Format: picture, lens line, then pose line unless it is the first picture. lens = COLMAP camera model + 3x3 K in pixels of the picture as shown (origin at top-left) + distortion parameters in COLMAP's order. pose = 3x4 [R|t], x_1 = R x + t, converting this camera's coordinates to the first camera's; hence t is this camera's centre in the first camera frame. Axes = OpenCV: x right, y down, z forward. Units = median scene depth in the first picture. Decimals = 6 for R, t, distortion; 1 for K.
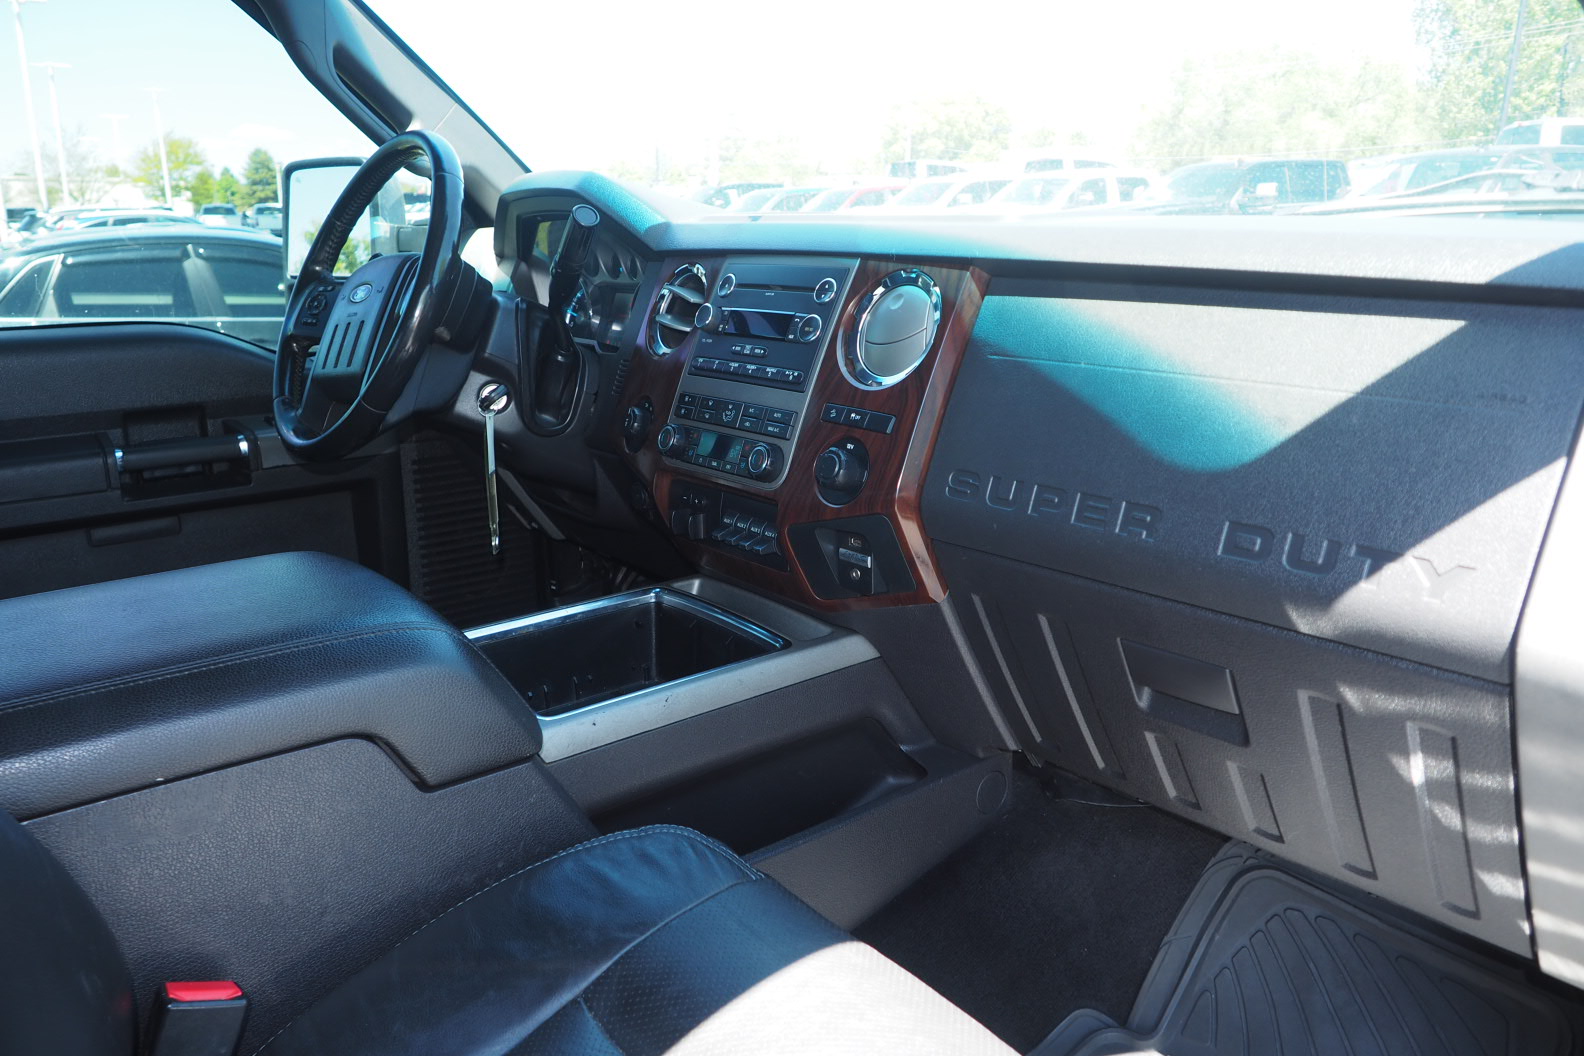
lens RADIAL K [[1194.5, 0, 790.7], [0, 1194.5, 532.8], [0, 0, 1]] dist [-0.022146, 0.009769]
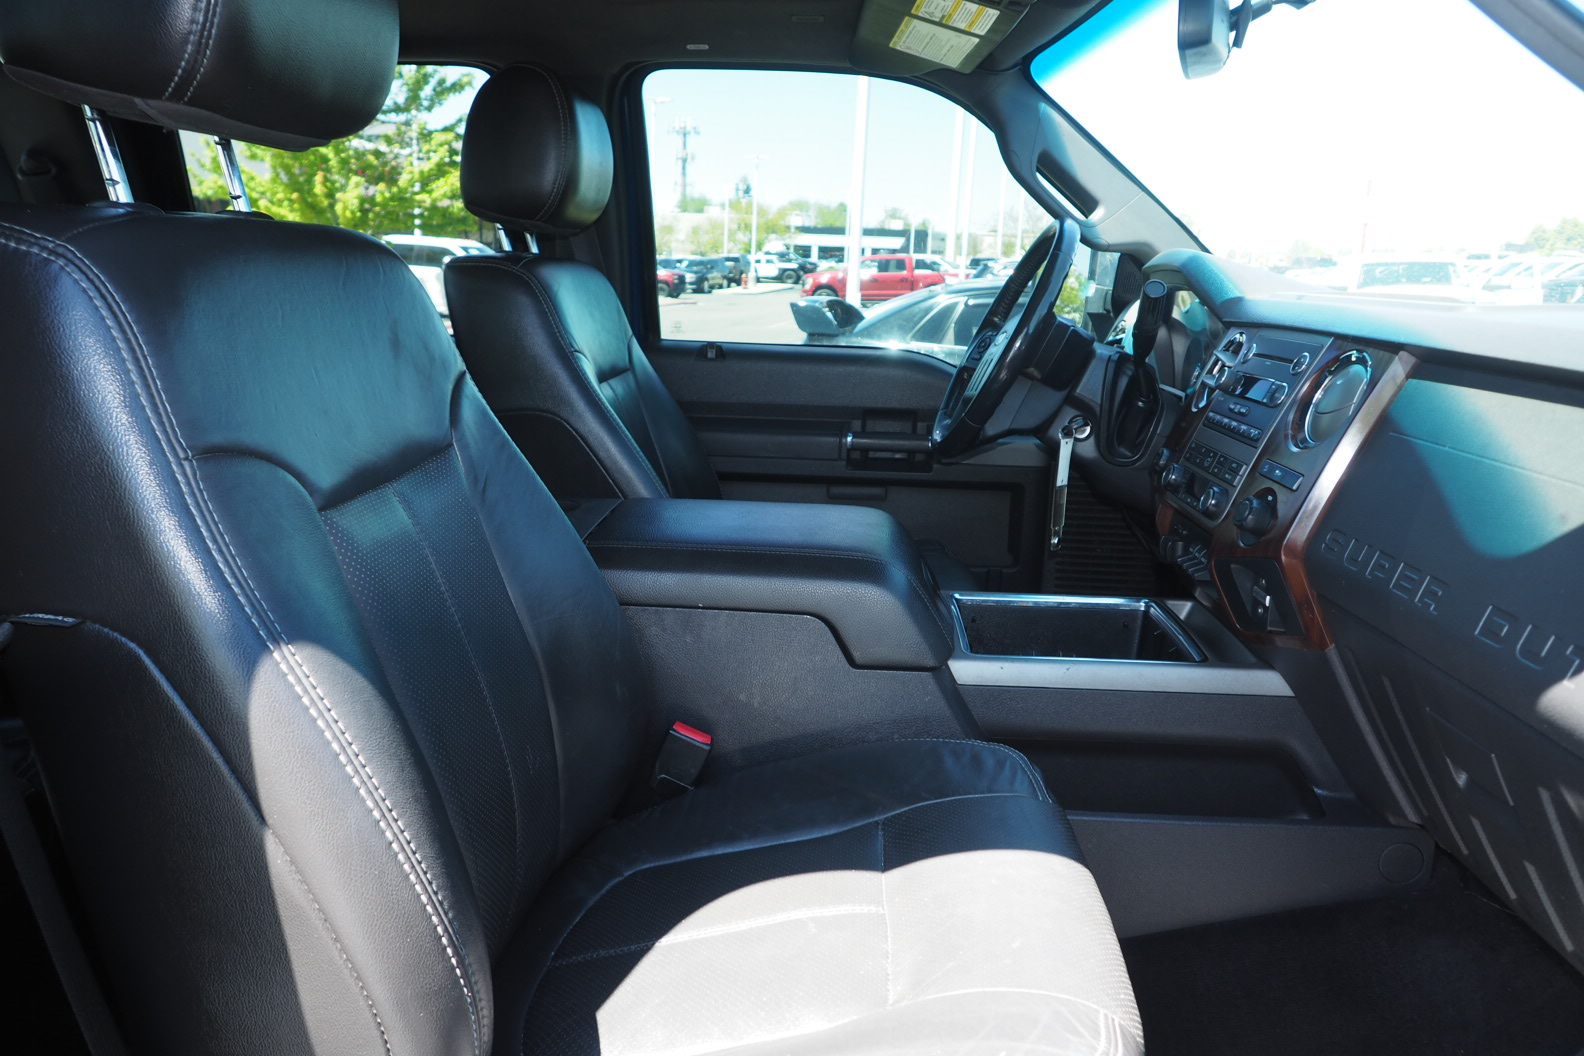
lens RADIAL K [[1133.6, 0, 779.3], [0, 1133.6, 526.0], [0, 0, 1]] dist [-0.030461, 0.009980]
pose [[0.734226, 0.176023, -0.655689, 0.344189], [-0.201626, 0.978764, 0.036978, 0.007278], [0.648274, 0.105054, 0.754125, -0.095601]]
